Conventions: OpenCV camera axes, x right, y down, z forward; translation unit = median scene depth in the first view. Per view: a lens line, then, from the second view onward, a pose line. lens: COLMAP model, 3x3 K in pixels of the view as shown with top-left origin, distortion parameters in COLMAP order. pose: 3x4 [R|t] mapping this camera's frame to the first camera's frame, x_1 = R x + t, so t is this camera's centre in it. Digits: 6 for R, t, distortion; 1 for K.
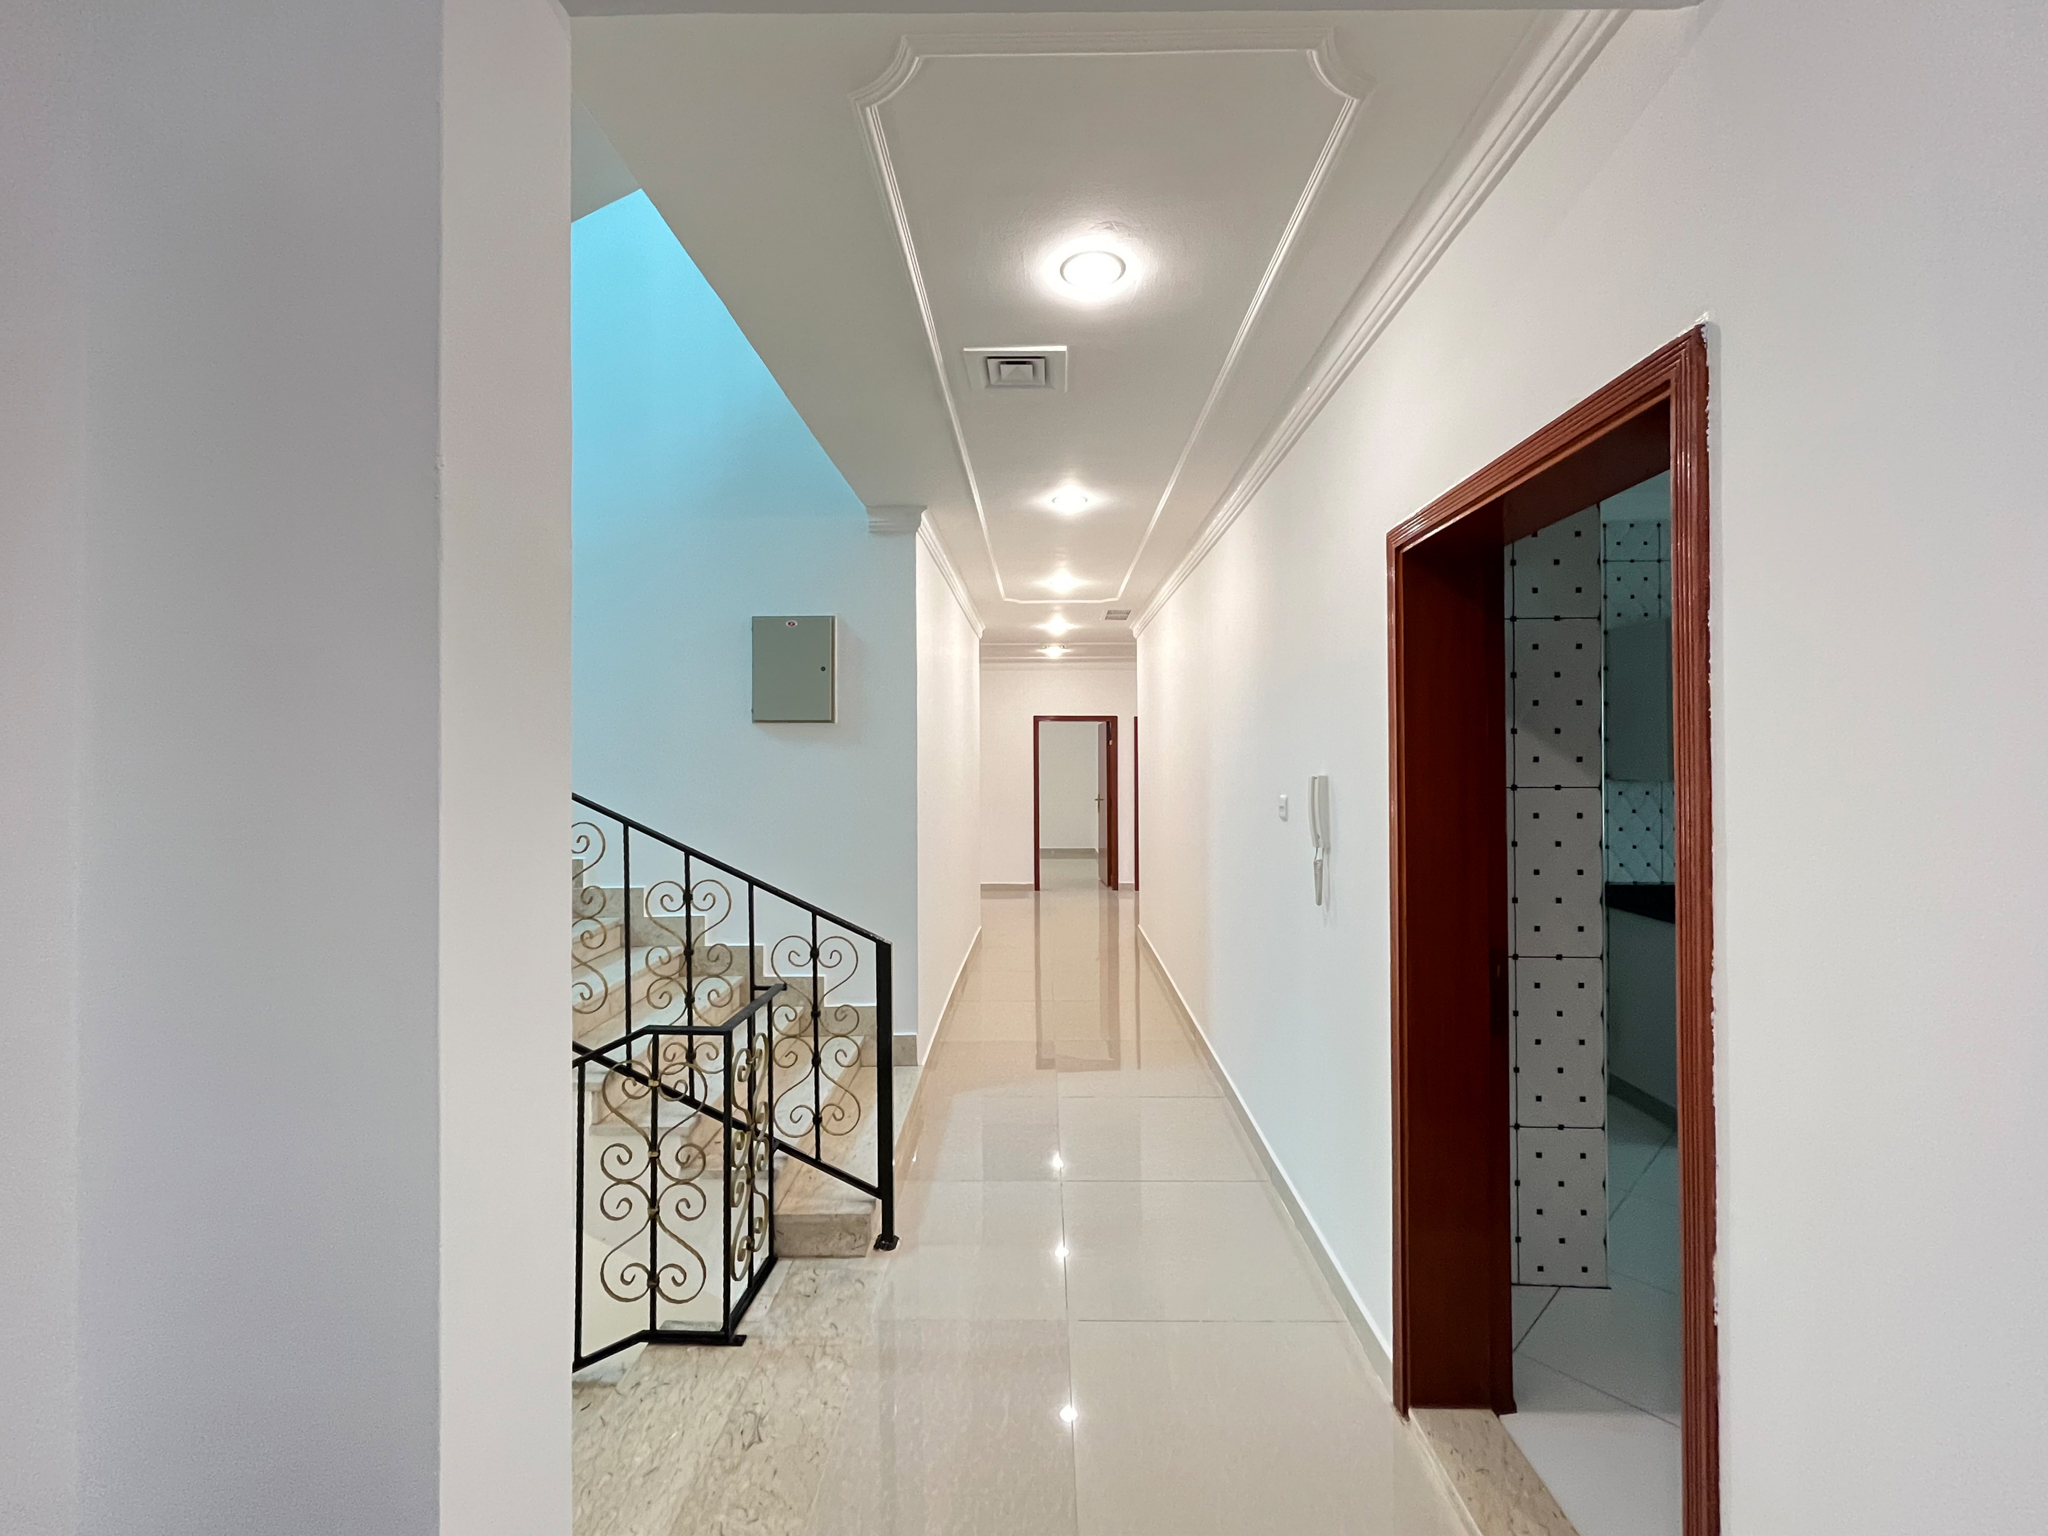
lens RADIAL K [[823.0, 0, 1023.7], [0, 823.0, 761.3], [0, 0, 1]] dist [-0.003737, 0.000568]
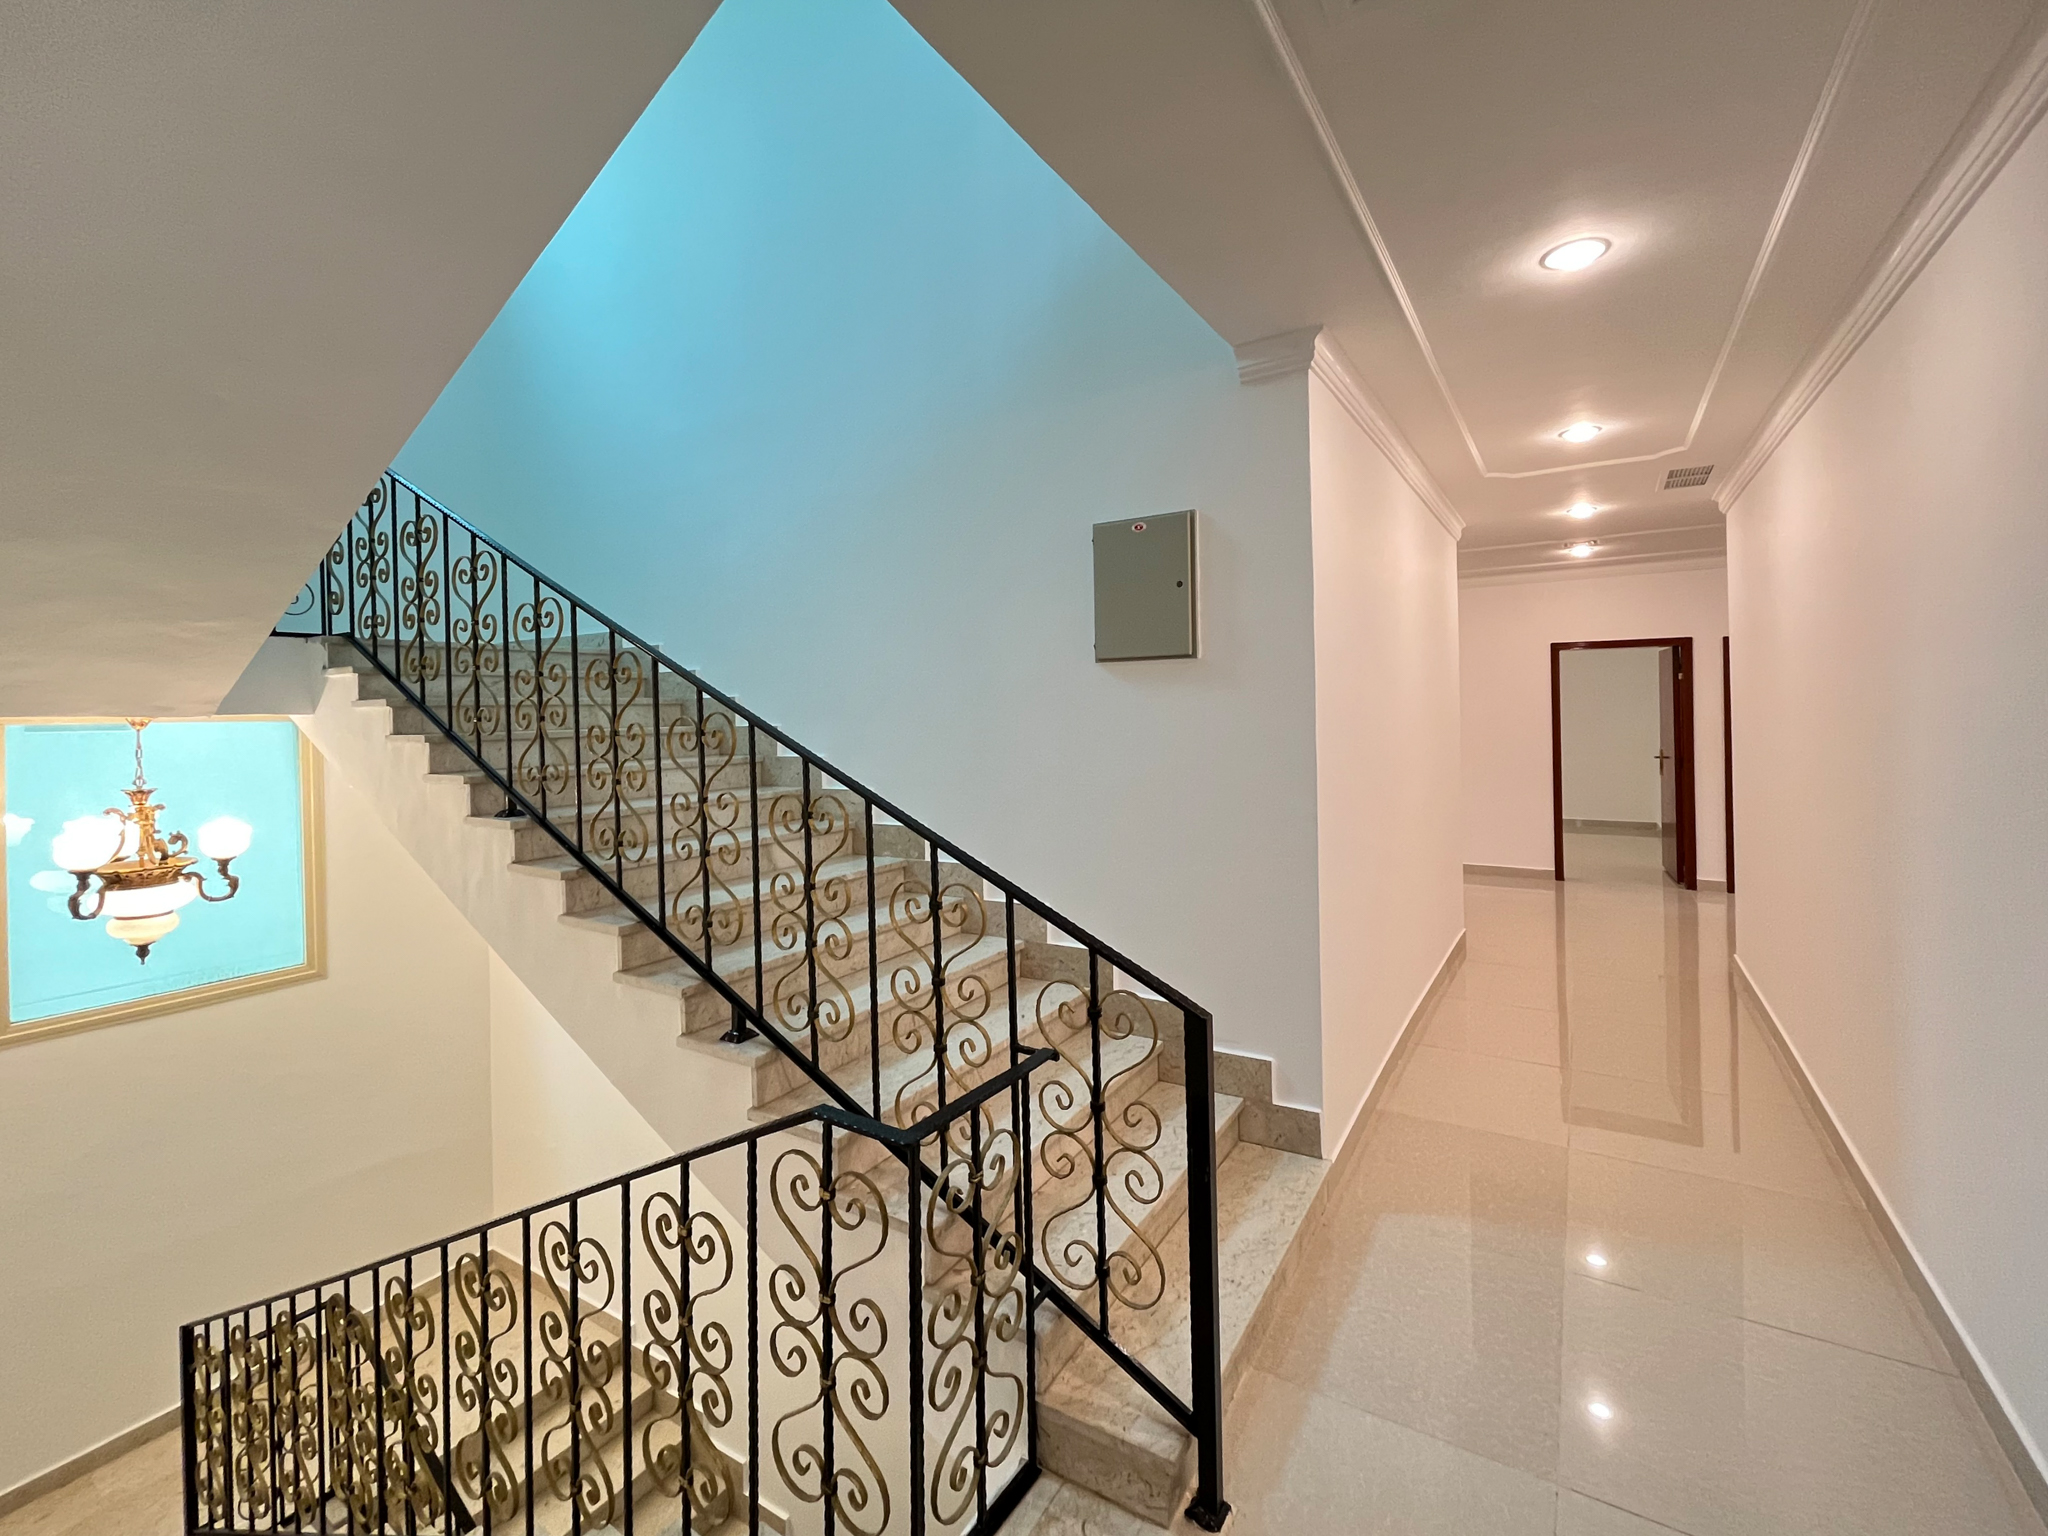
lens RADIAL K [[823.0, 0, 1069.6], [0, 823.0, 719.5], [0, 0, 1]] dist [-0.003737, 0.000568]
pose [[0.857688, -0.010632, -0.514061, 0.042711], [0.017129, 0.999822, 0.007901, -0.000074], [0.513885, -0.015582, 0.857717, 0.307289]]
